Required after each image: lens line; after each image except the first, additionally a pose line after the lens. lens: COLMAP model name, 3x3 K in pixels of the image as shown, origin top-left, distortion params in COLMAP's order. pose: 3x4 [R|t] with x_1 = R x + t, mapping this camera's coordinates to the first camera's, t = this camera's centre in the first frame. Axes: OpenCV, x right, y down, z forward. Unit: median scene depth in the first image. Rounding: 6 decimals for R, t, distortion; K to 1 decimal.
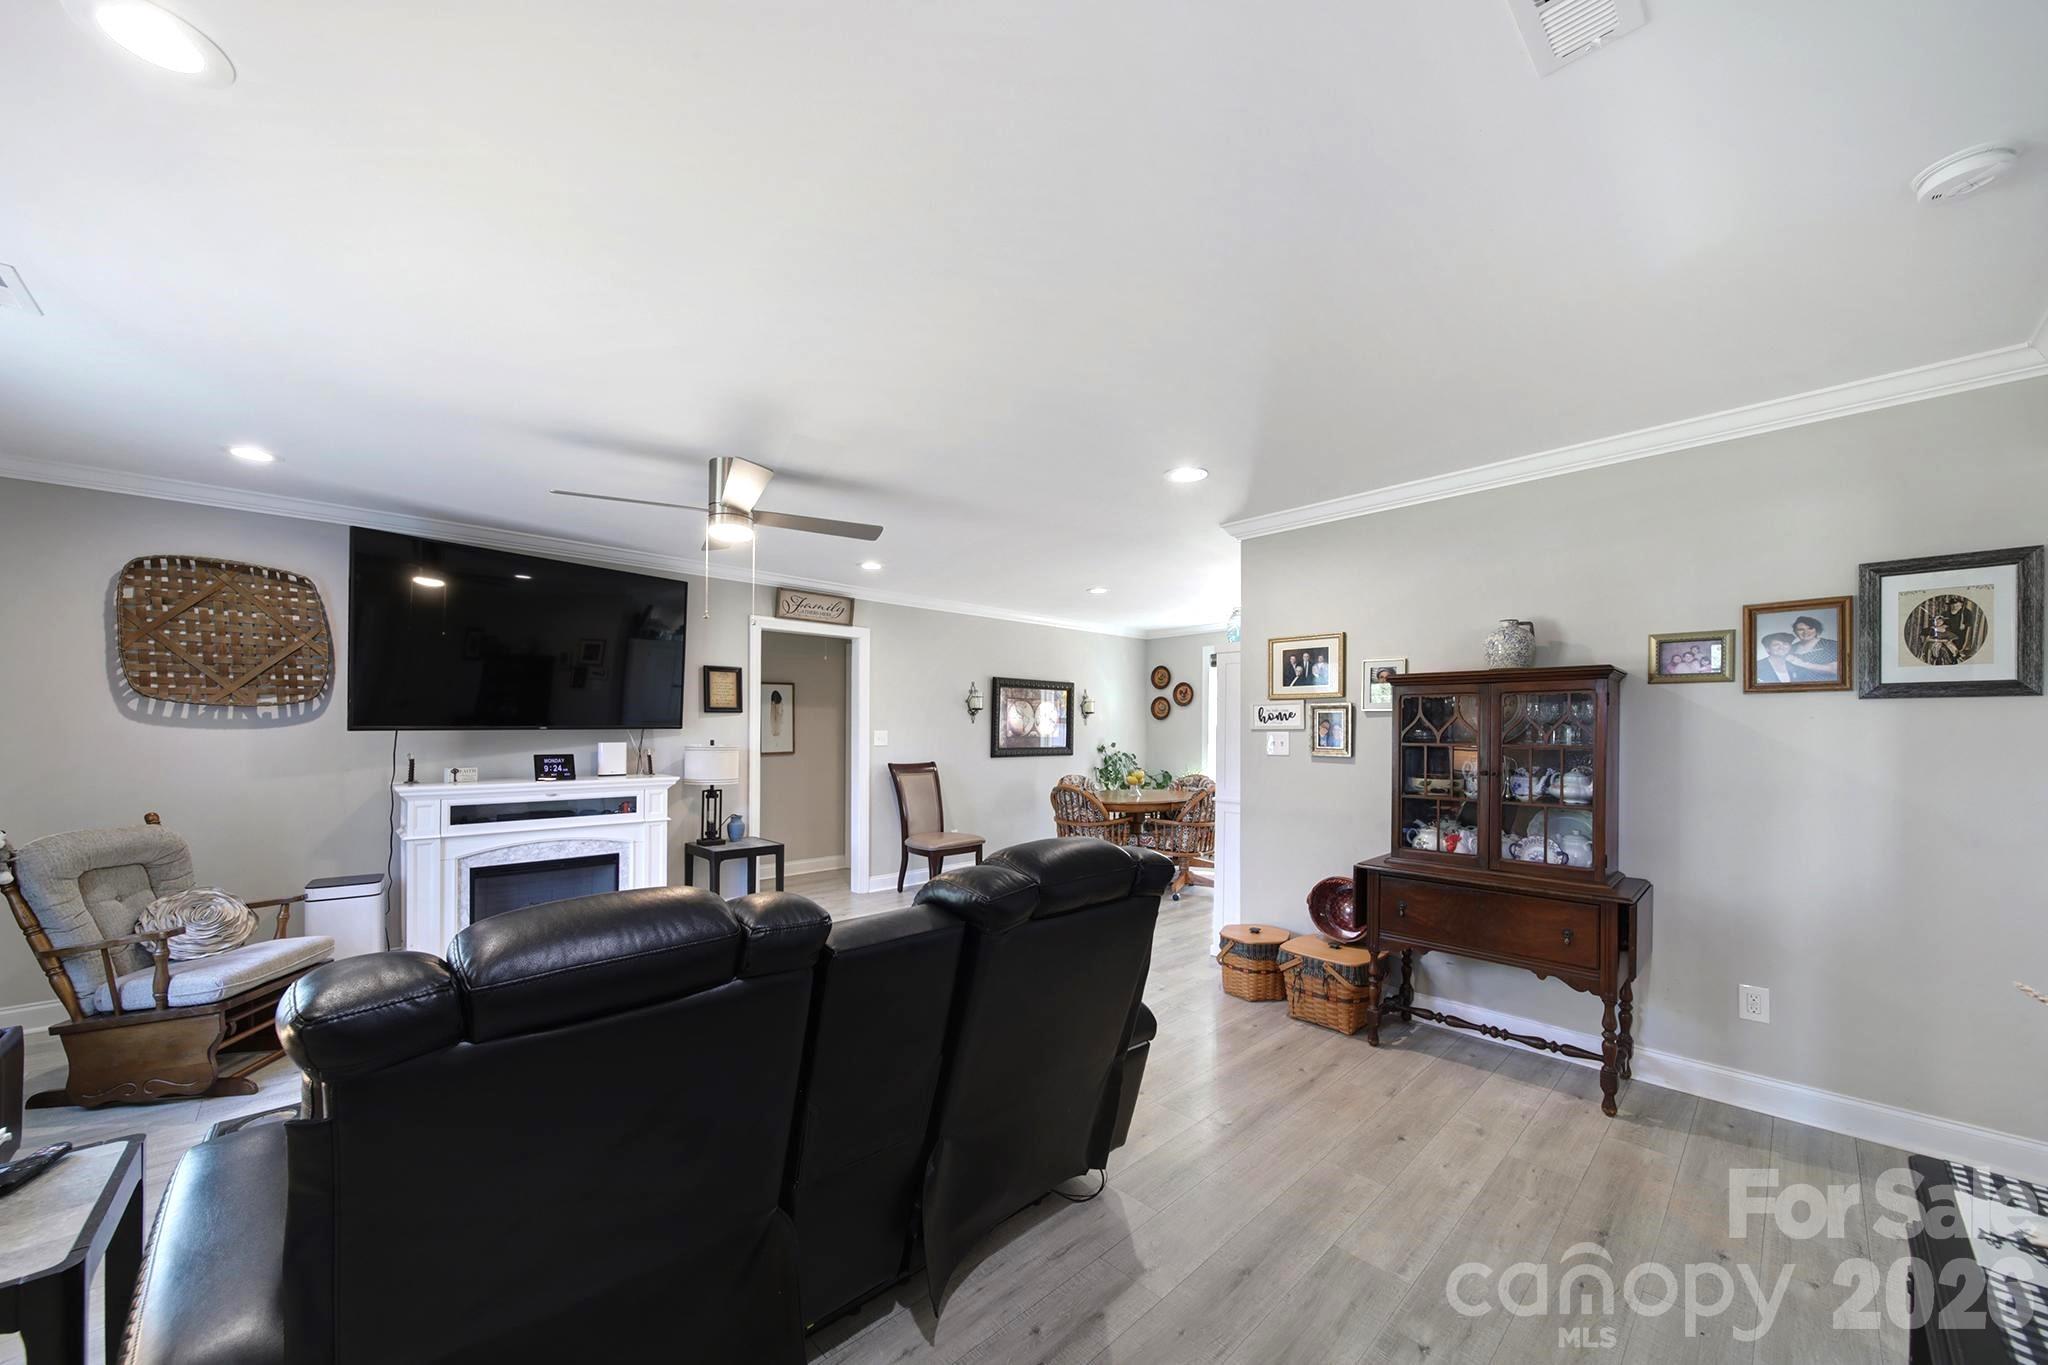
lens RADIAL K [[743.6, 0, 1017.8], [0, 743.6, 726.8], [0, 0, 1]] dist [0.000586, -0.002269]
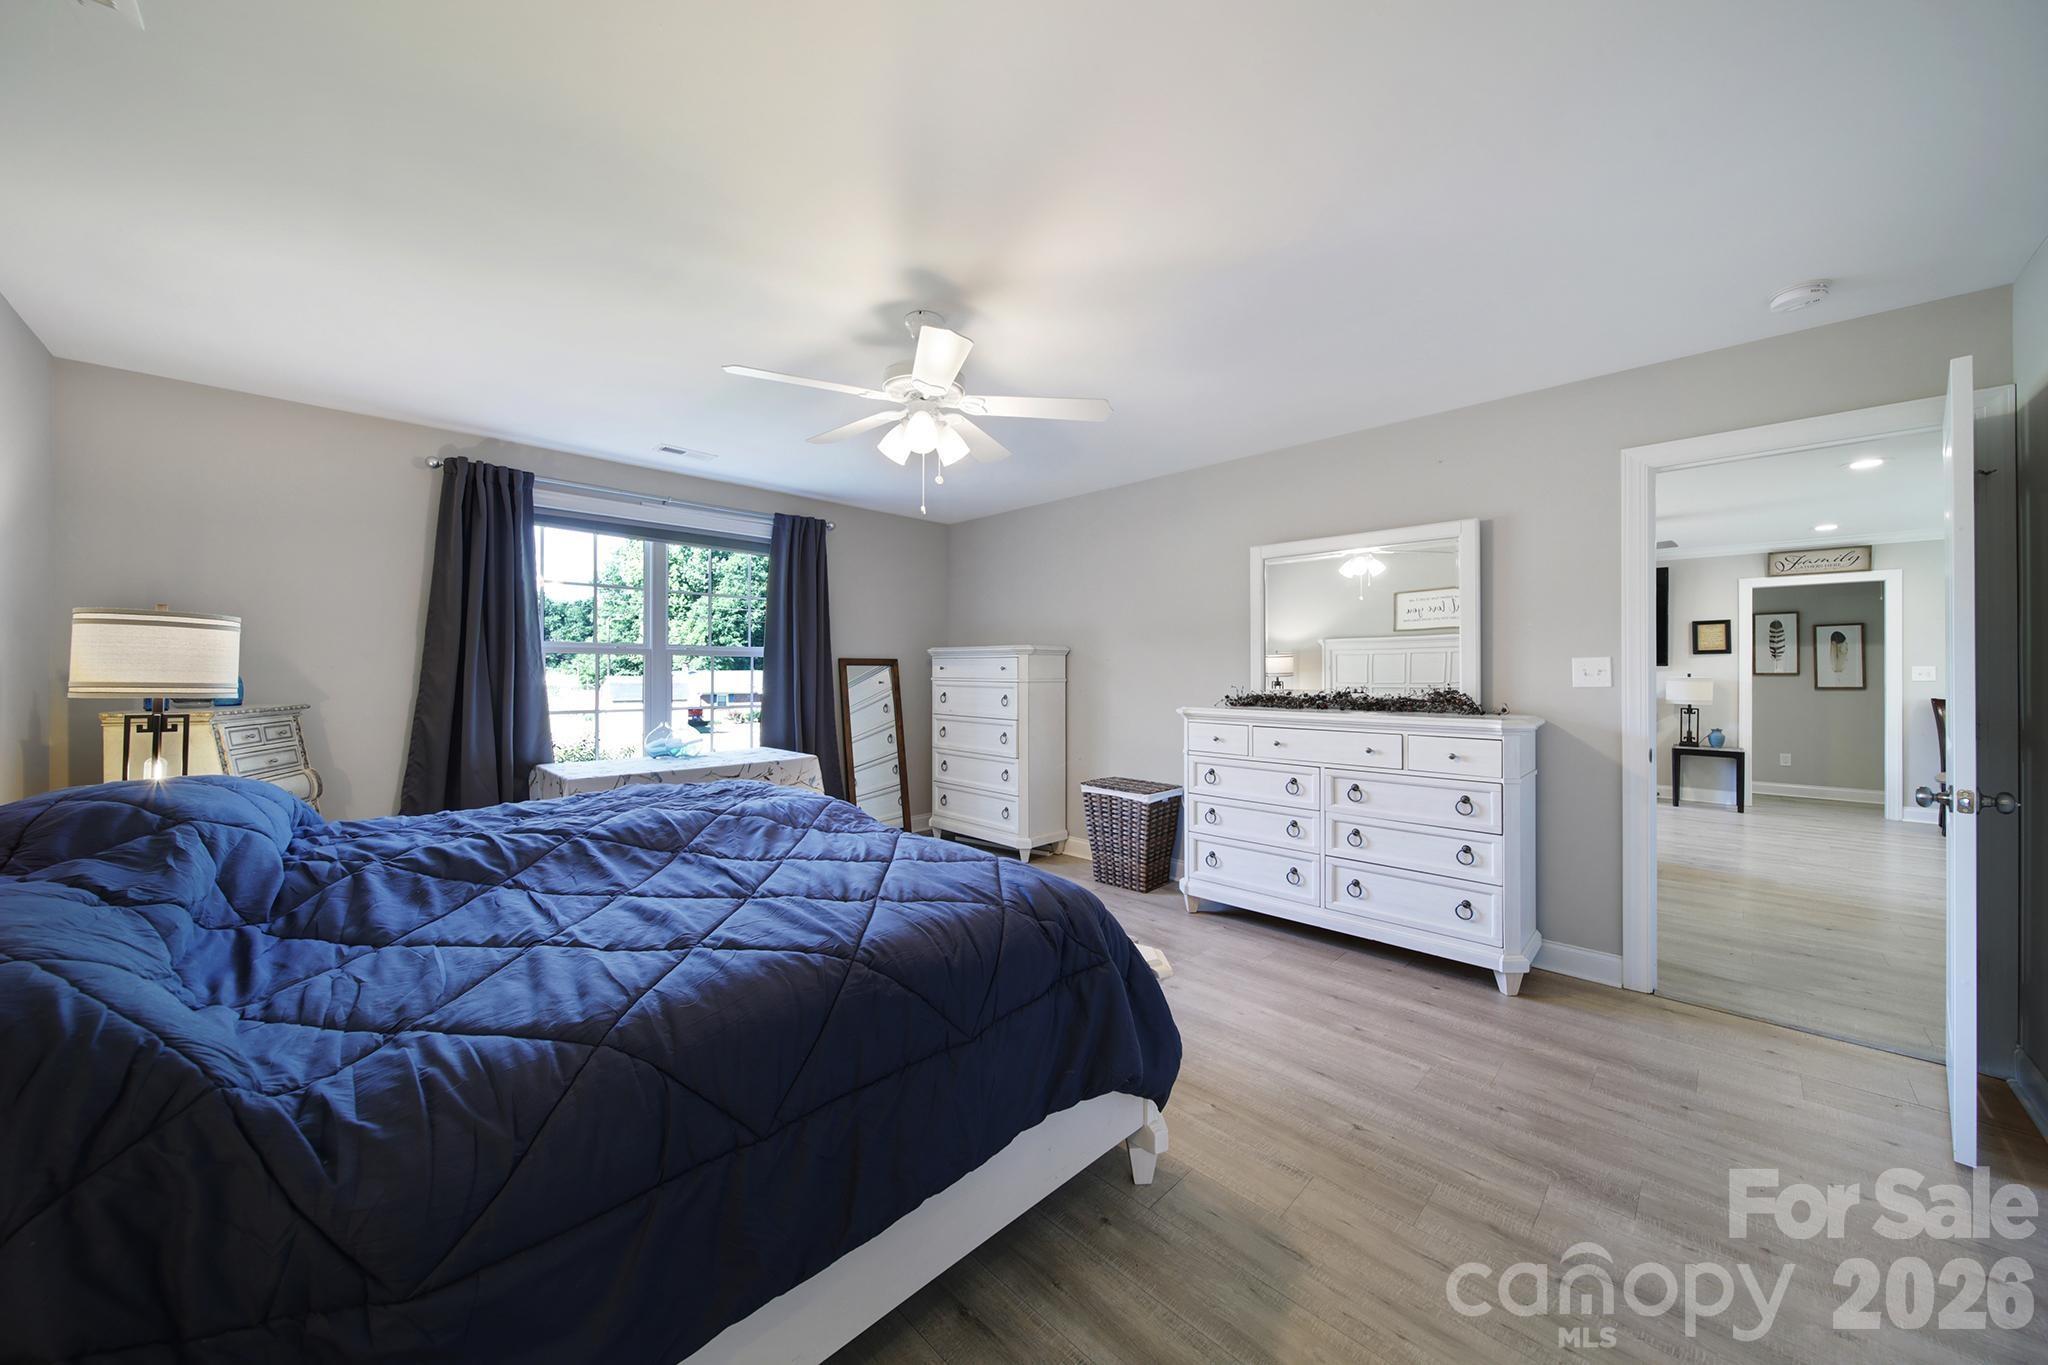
lens RADIAL K [[716.9, 0, 1020.6], [0, 716.9, 668.4], [0, 0, 1]] dist [0.000490, -0.002077]
pose [[0.033690, -0.008112, -0.999399, 0.795295], [0.002621, 0.999964, -0.008028, 0.013336], [0.999429, -0.002349, 0.033710, -0.288474]]
